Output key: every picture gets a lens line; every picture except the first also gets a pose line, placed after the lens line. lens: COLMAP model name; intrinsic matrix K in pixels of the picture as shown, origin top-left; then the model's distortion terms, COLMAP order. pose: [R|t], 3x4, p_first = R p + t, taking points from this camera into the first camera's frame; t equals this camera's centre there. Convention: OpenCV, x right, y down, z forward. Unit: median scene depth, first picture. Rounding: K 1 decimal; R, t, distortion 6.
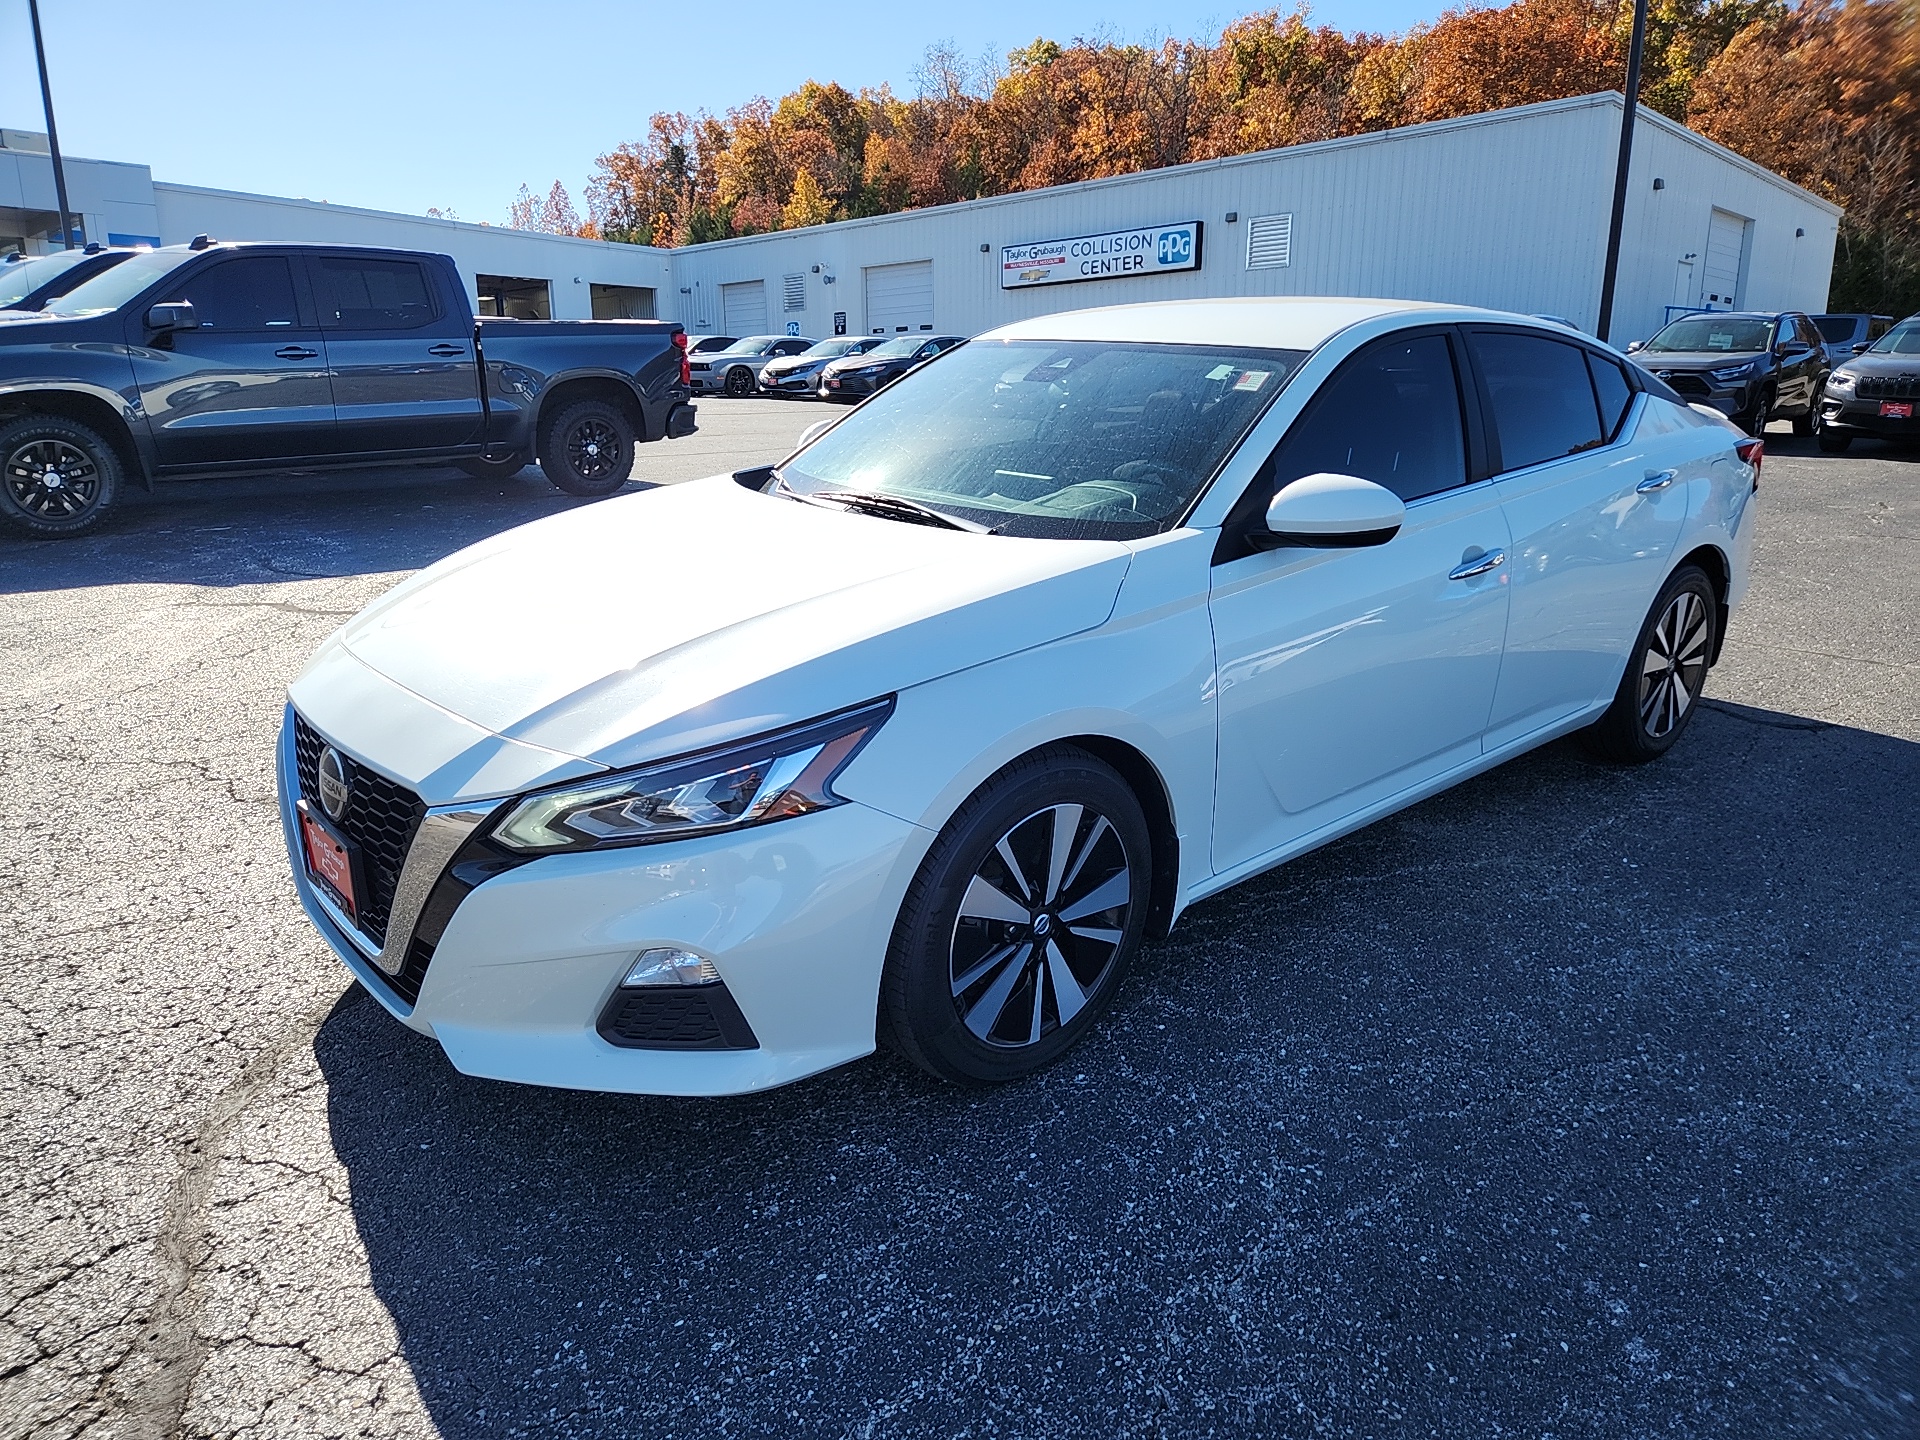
lens RADIAL K [[1286.6, 0, 941.3], [0, 1286.6, 728.8], [0, 0, 1]] dist [0.070039, -0.053976]
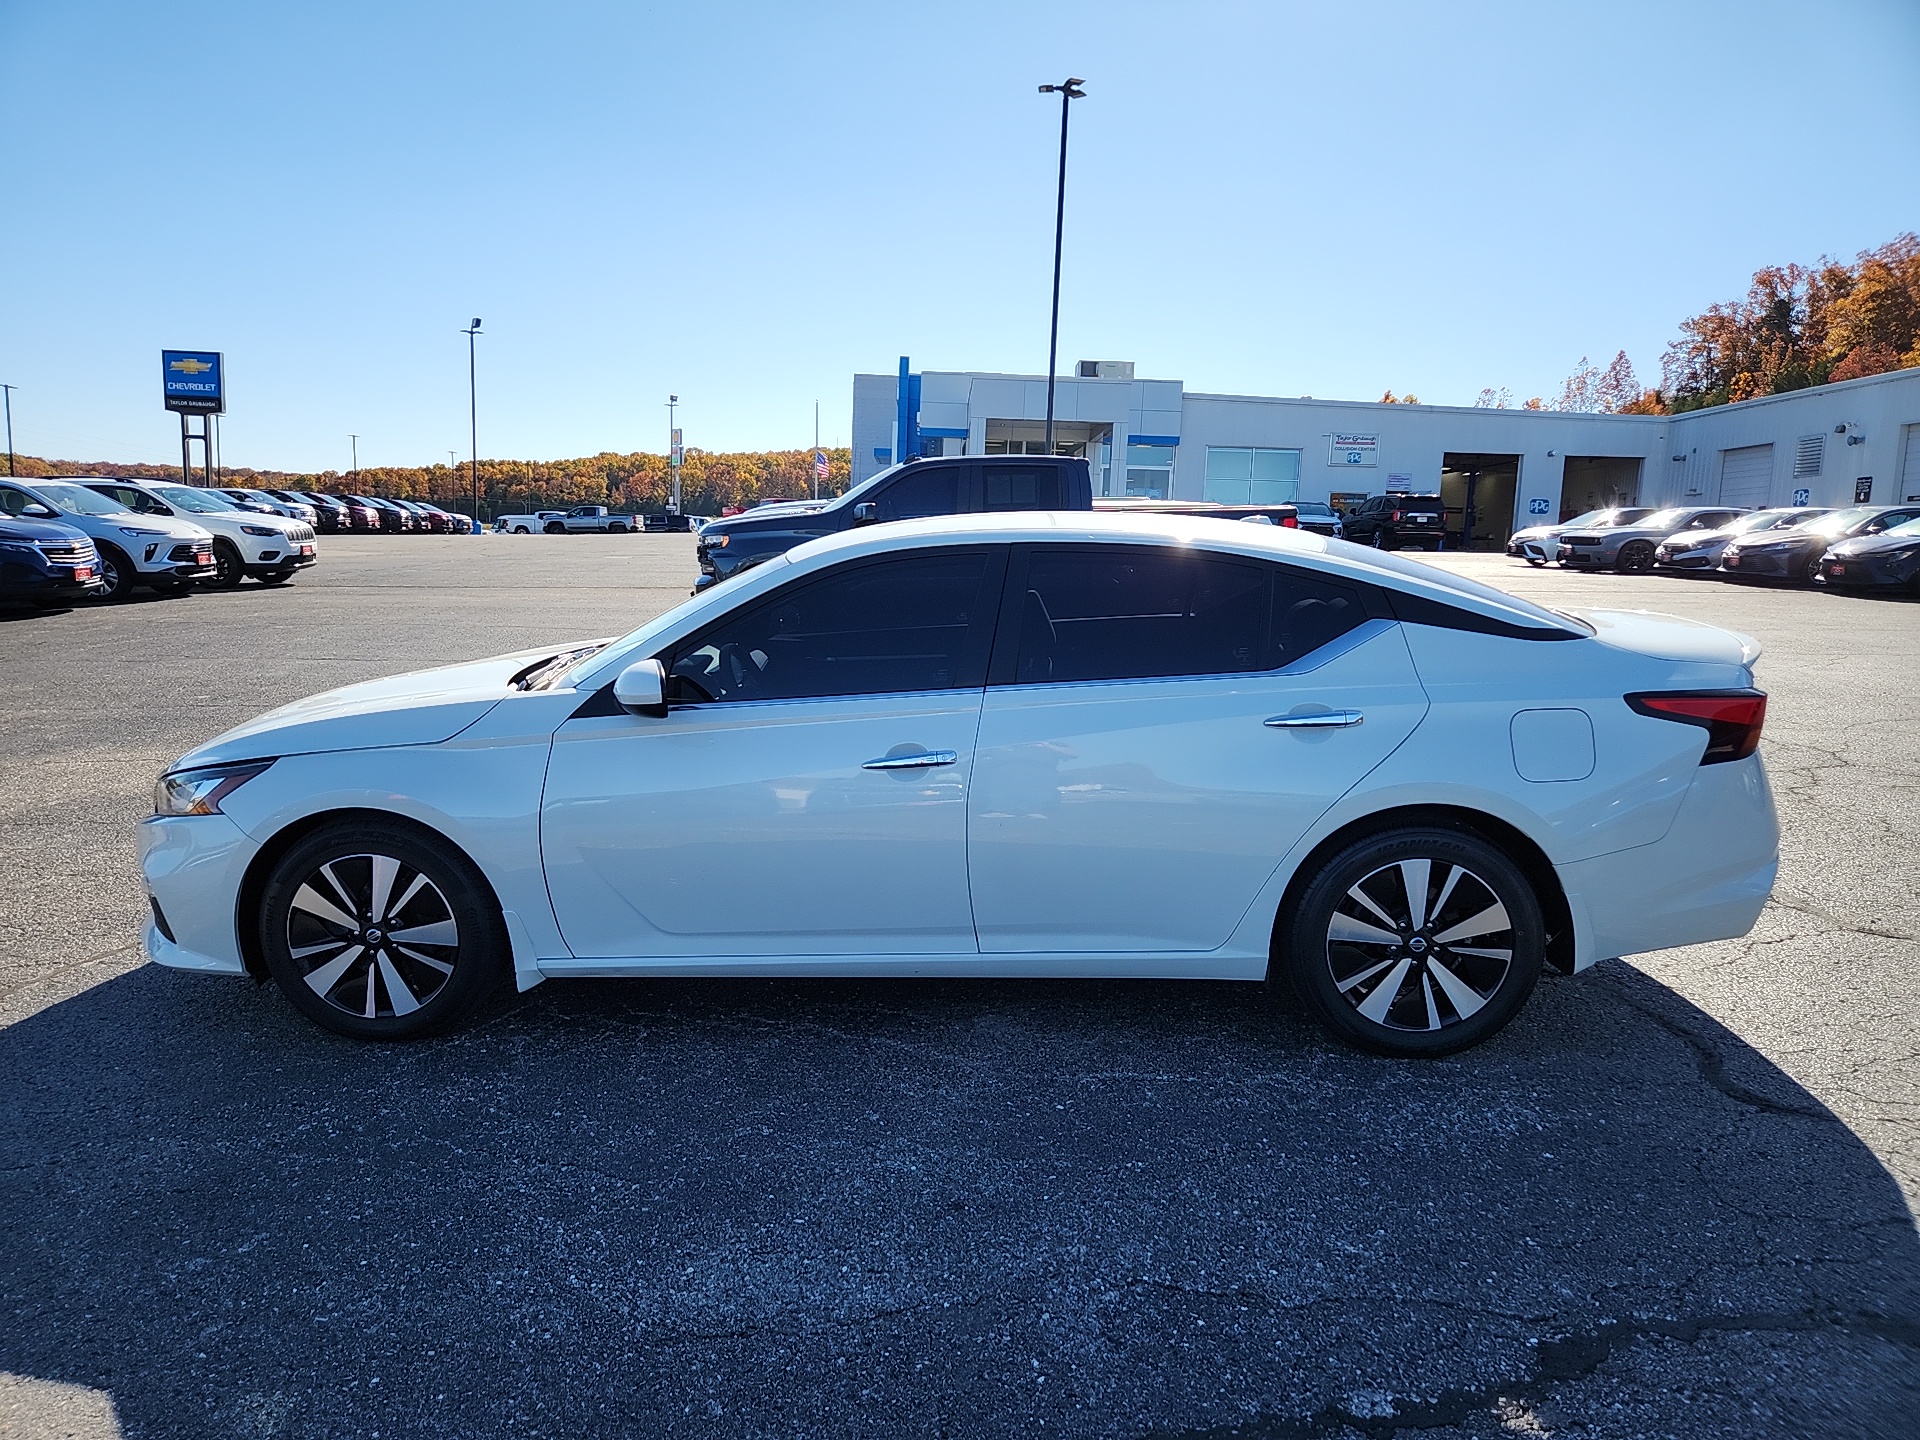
lens RADIAL K [[1286.6, 0, 941.3], [0, 1286.6, 728.8], [0, 0, 1]] dist [0.070039, -0.053976]
pose [[0.720486, 0.115507, -0.683782, 0.140906], [-0.198860, 0.979033, -0.044152, -0.013043], [0.664345, 0.167788, 0.728349, 0.029055]]
